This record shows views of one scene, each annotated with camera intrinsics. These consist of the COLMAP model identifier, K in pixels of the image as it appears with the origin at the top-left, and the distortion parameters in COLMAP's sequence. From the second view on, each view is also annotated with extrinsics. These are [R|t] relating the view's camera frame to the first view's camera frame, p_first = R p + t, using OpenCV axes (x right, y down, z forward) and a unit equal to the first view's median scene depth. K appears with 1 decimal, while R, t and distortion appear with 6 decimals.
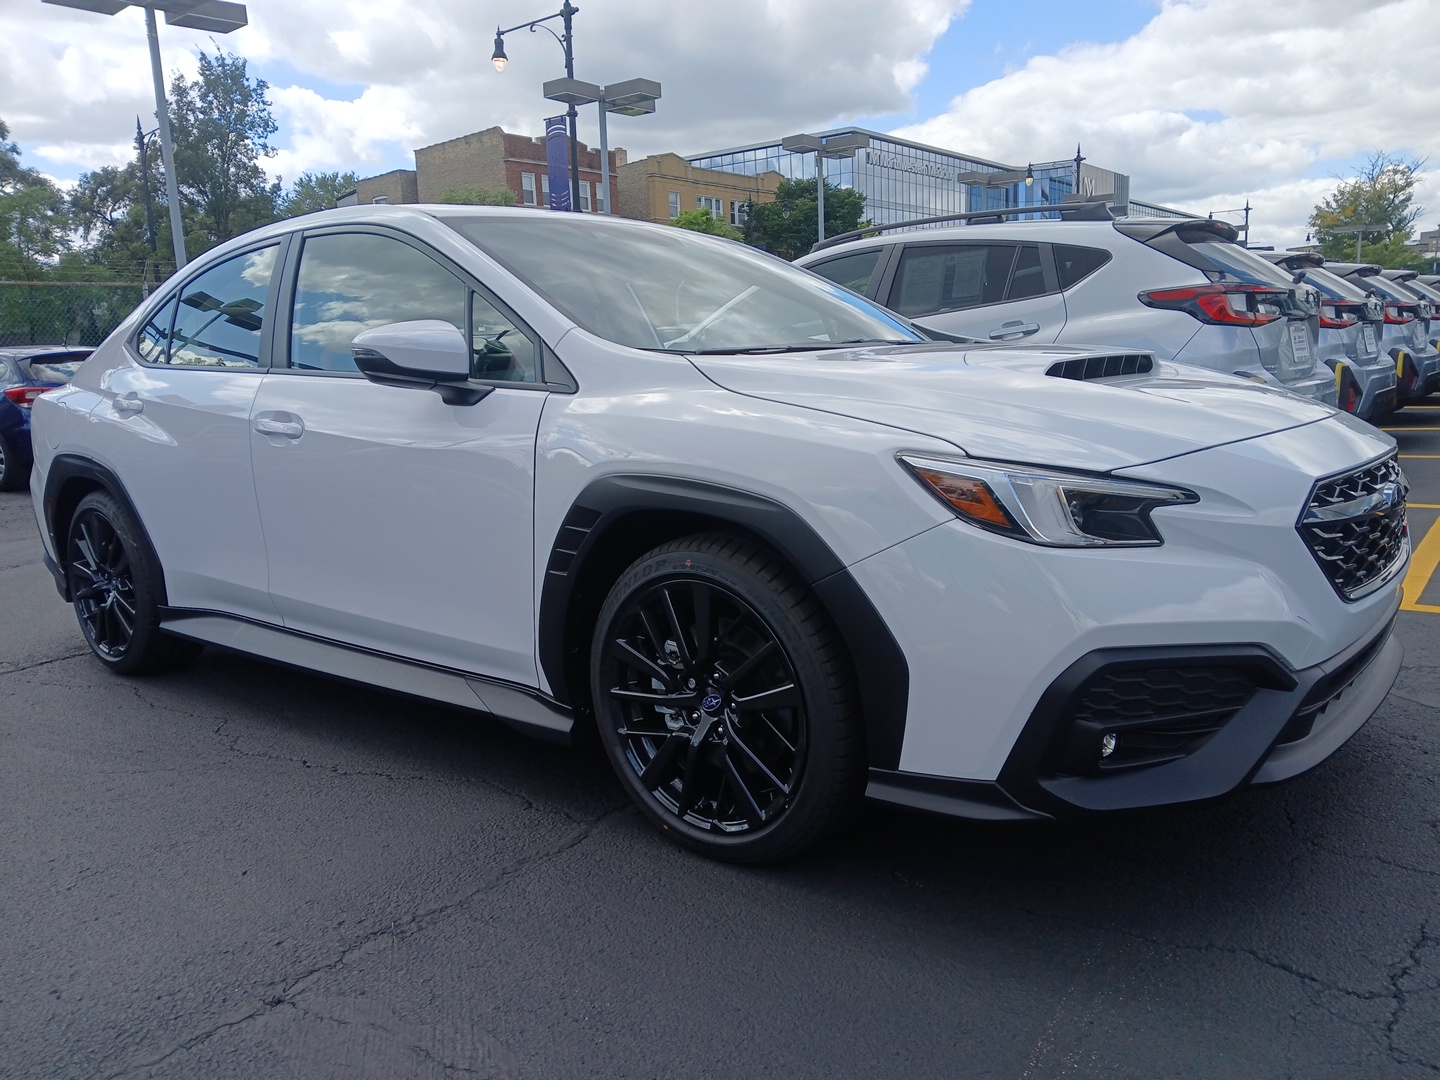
lens RADIAL K [[1133.3, 0, 720.0], [0, 1133.3, 540.0], [0, 0, 1]] dist [0.066584, -0.118414]
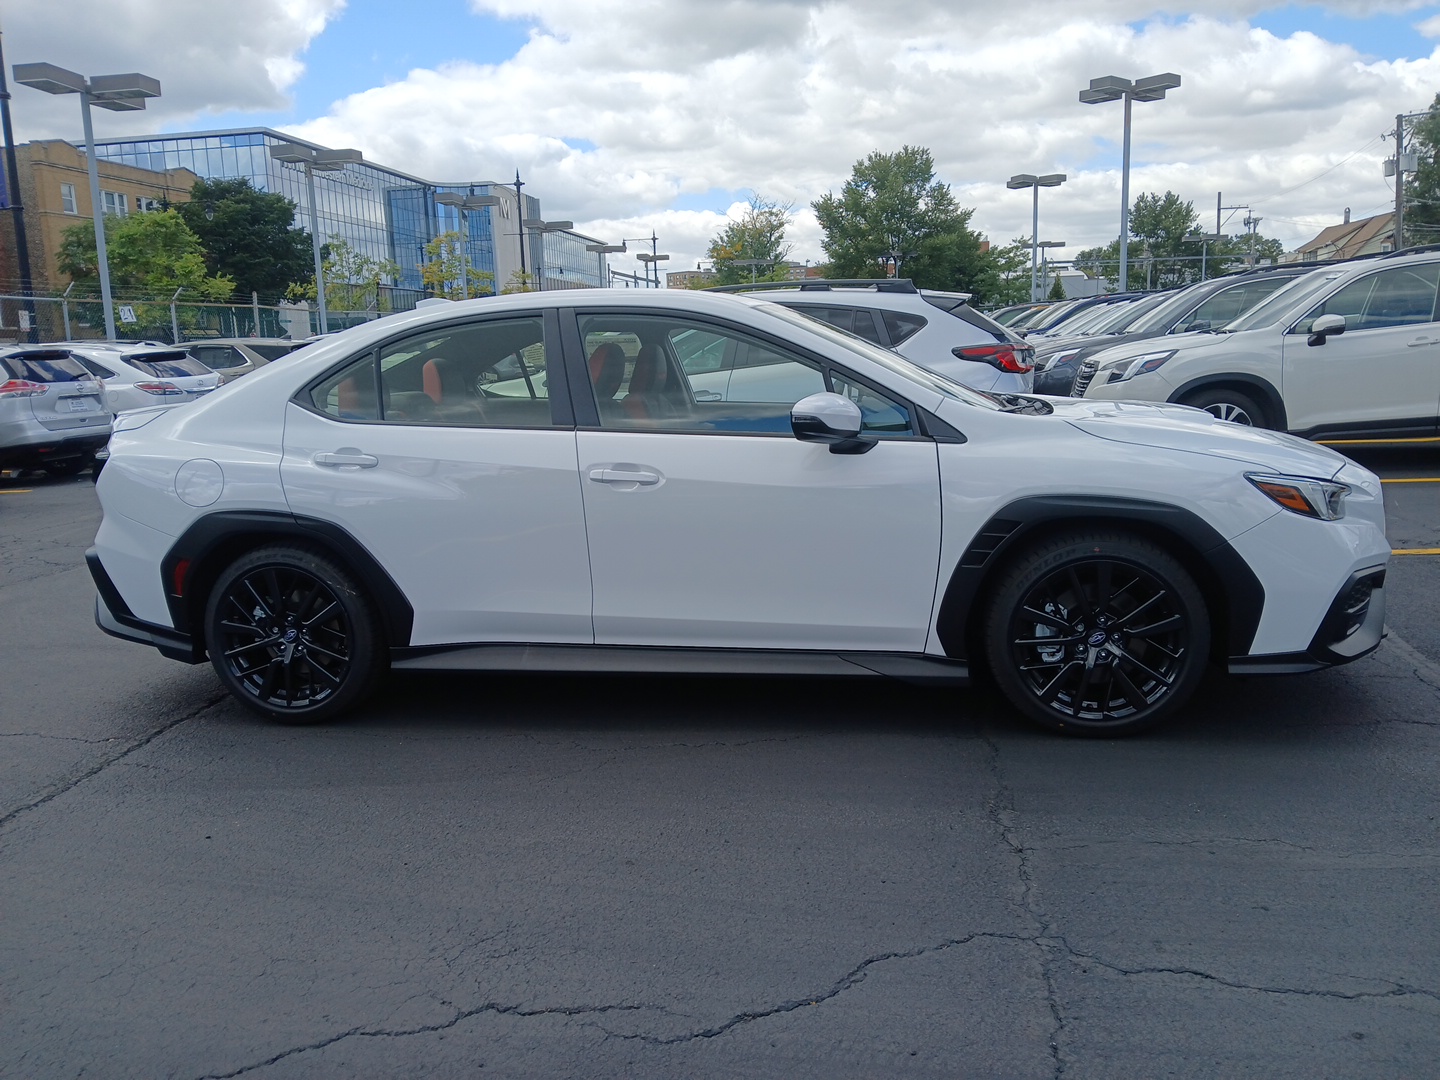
lens RADIAL K [[1133.3, 0, 720.0], [0, 1133.3, 540.0], [0, 0, 1]] dist [0.066584, -0.118414]
pose [[0.876112, -0.073737, 0.476435, -1.134896], [0.078158, 0.996885, 0.010561, -0.046243], [-0.475730, 0.027985, 0.879146, -0.135135]]
